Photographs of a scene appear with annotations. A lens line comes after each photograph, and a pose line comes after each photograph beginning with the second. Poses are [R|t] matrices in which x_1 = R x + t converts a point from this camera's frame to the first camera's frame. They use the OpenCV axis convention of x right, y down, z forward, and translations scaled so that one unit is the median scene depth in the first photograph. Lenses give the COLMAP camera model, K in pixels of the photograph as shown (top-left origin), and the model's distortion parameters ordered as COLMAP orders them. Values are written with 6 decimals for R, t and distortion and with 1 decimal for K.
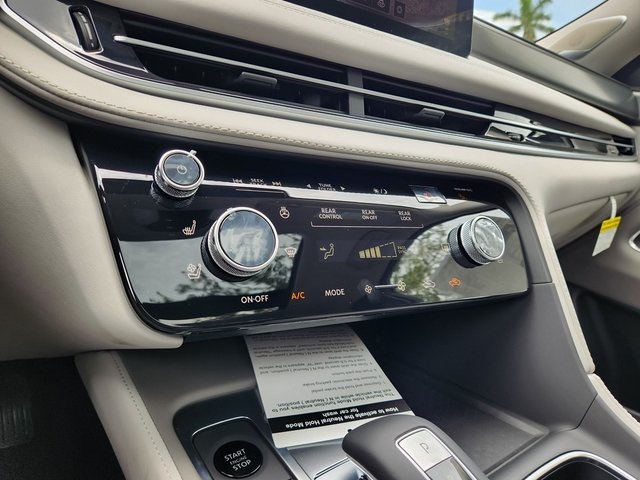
lens RADIAL K [[421.0, 0, 308.1], [0, 421.0, 238.8], [0, 0, 1]] dist [0.001531, -0.038086]
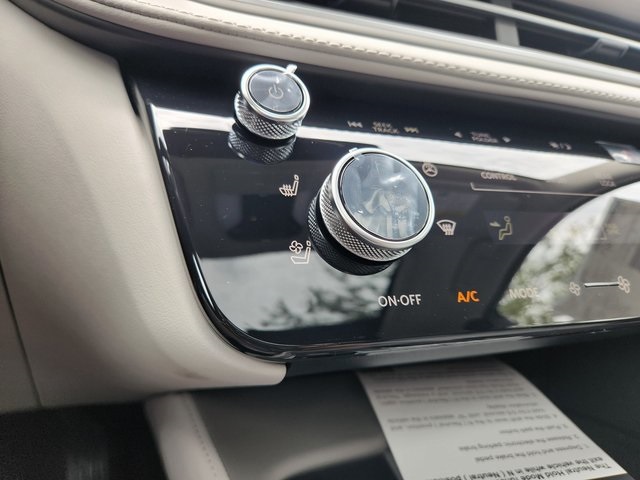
lens RADIAL K [[421.0, 0, 308.1], [0, 421.0, 238.8], [0, 0, 1]] dist [0.001531, -0.038086]
pose [[0.981897, -0.055111, -0.181220, -0.108216], [0.034969, 0.993034, -0.112522, 0.092167], [0.186159, 0.104148, 0.976984, 0.298235]]
